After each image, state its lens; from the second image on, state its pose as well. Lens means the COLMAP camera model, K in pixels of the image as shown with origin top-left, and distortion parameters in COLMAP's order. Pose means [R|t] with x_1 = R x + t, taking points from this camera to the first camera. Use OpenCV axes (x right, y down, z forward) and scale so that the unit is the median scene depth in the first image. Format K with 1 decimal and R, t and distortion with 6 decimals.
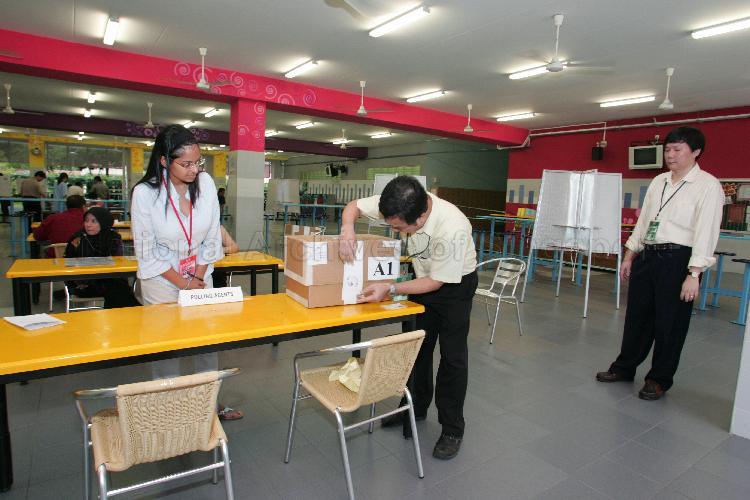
lens RADIAL K [[456.1, 0, 375.0], [0, 456.1, 250.0], [0, 0, 1]] dist [-0.086180, 0.046297]
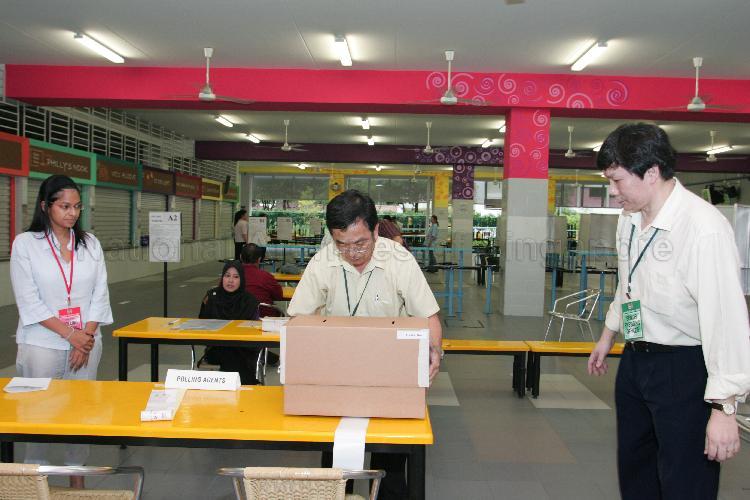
lens RADIAL K [[650.7, 0, 375.0], [0, 650.7, 250.0], [0, 0, 1]] dist [-0.073216, 0.099164]
pose [[0.806212, 0.001884, -0.591624, 0.134410], [-0.057090, 0.995576, -0.074627, -0.015010], [0.588866, 0.093941, 0.802753, 0.042176]]
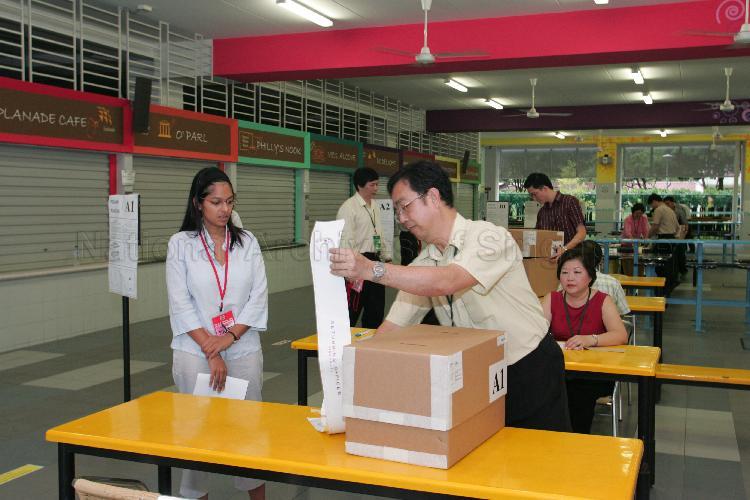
lens RADIAL K [[806.6, 0, 375.0], [0, 806.6, 250.0], [0, 0, 1]] dist [-0.044425, 0.128387]
pose [[0.555400, 0.009029, -0.831534, 0.151360], [-0.075576, 0.996351, -0.039660, -0.020820], [0.828142, 0.084872, 0.554056, 0.064462]]
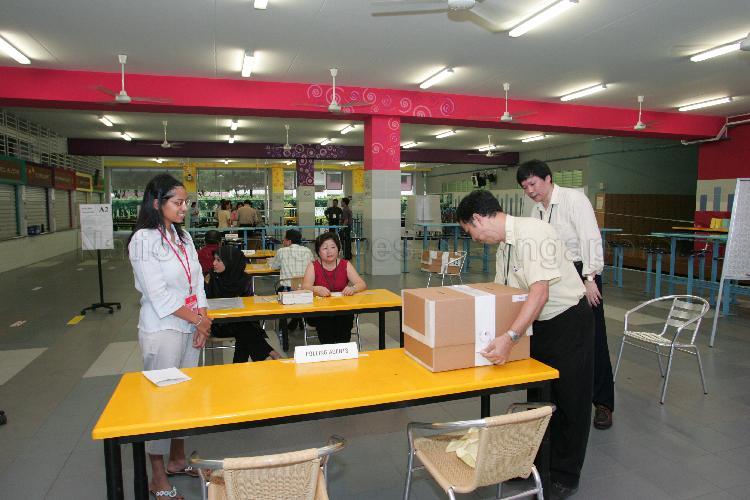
lens RADIAL K [[508.0, 0, 375.0], [0, 508.0, 250.0], [0, 0, 1]] dist [-0.085814, 0.056704]
pose [[0.953701, -0.019746, -0.300108, 0.015030], [0.010240, 0.999396, -0.033215, -0.017780], [0.300583, 0.028604, 0.953327, -0.003446]]
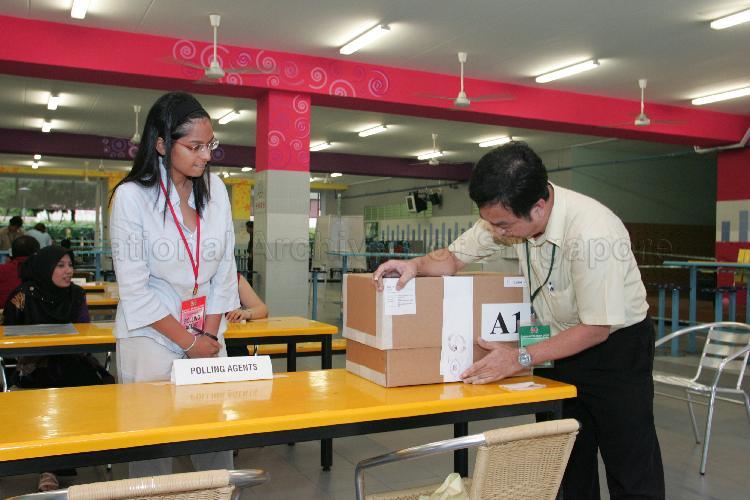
lens RADIAL K [[743.6, 0, 375.0], [0, 743.6, 250.0], [0, 0, 1]] dist [-0.023338, 0.019874]
pose [[0.988101, -0.029068, -0.151033, 0.000644], [0.011796, 0.993409, -0.114019, 0.012523], [0.153352, 0.110881, 0.981931, 0.002137]]
